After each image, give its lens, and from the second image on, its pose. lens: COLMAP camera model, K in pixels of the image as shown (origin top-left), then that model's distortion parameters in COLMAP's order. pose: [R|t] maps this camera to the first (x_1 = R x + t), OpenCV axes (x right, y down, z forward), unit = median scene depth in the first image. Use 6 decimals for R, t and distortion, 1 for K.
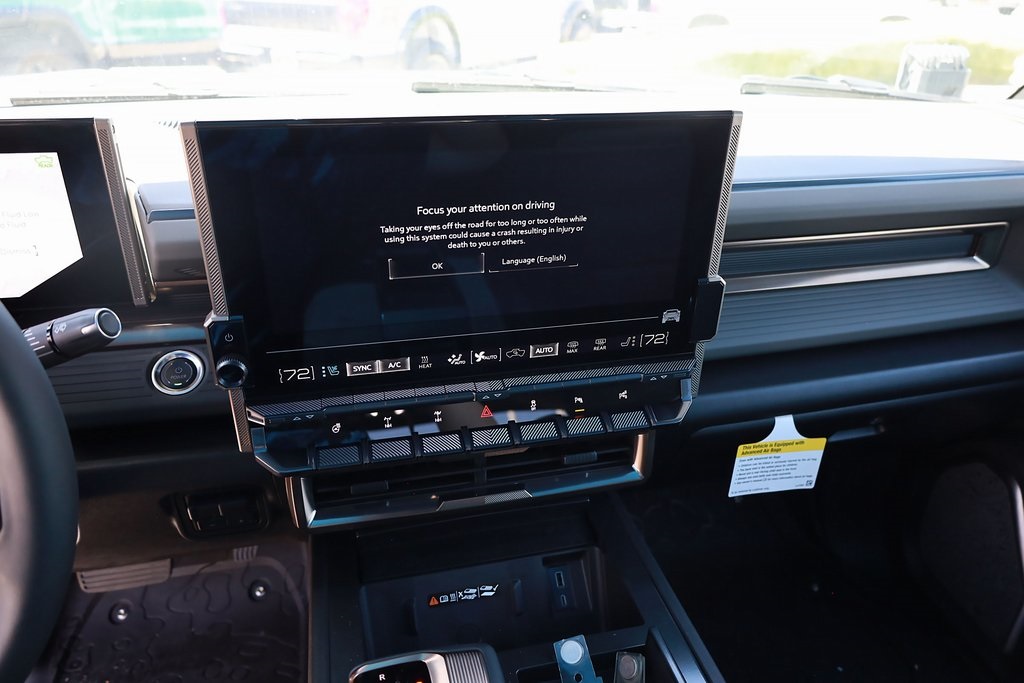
lens RADIAL K [[698.1, 0, 514.5], [0, 698.1, 345.0], [0, 0, 1]] dist [-0.019441, 0.008864]
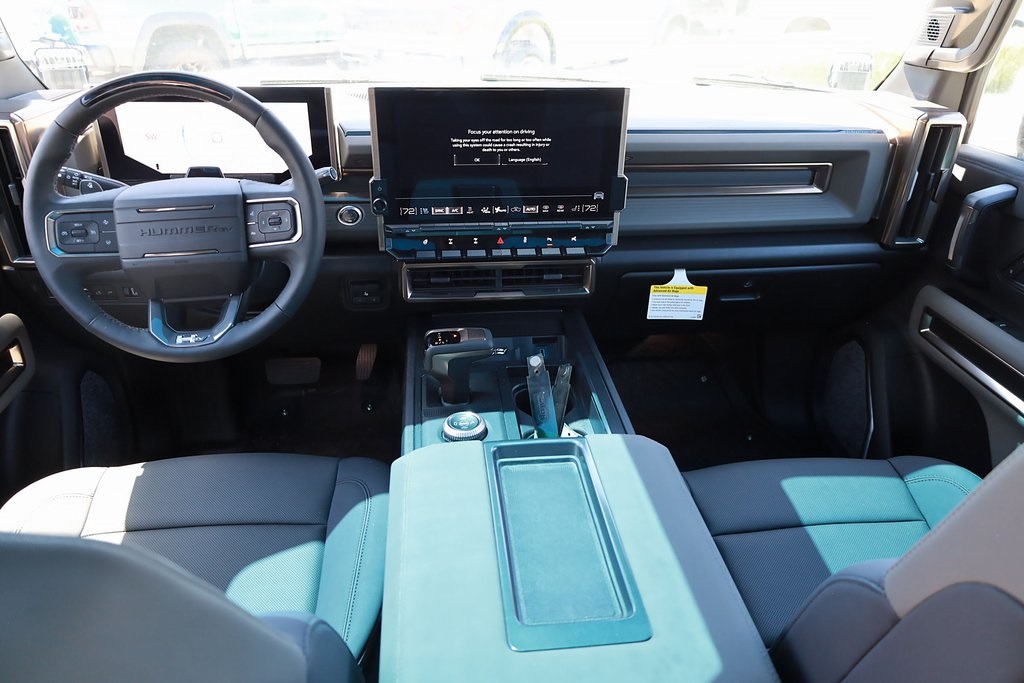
lens RADIAL K [[698.1, 0, 514.0], [0, 698.1, 343.1], [0, 0, 1]] dist [-0.019441, 0.008864]
pose [[0.990911, 0.056232, -0.122204, 0.260932], [-0.056746, 0.998388, -0.000729, 0.393480], [0.121966, 0.007657, 0.992505, -0.967281]]
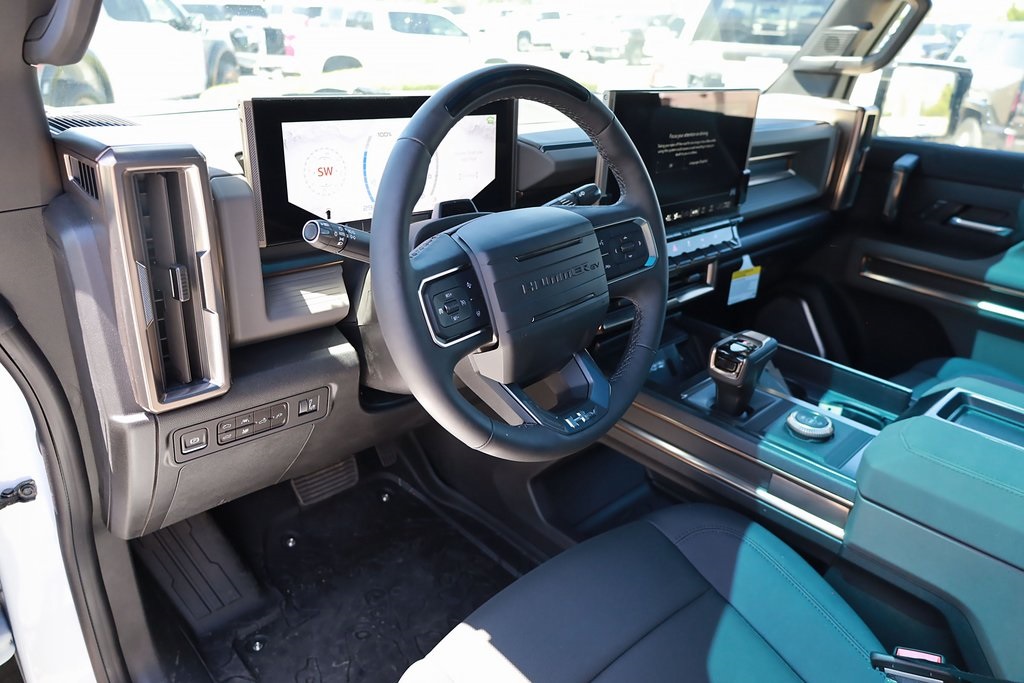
lens RADIAL K [[698.1, 0, 514.1], [0, 698.1, 346.9], [0, 0, 1]] dist [-0.019441, 0.008864]
pose [[0.868702, -0.184645, 0.459633, -1.383321], [0.207519, 0.978231, 0.000768, 0.274602], [-0.449769, 0.094716, 0.888108, -0.478086]]
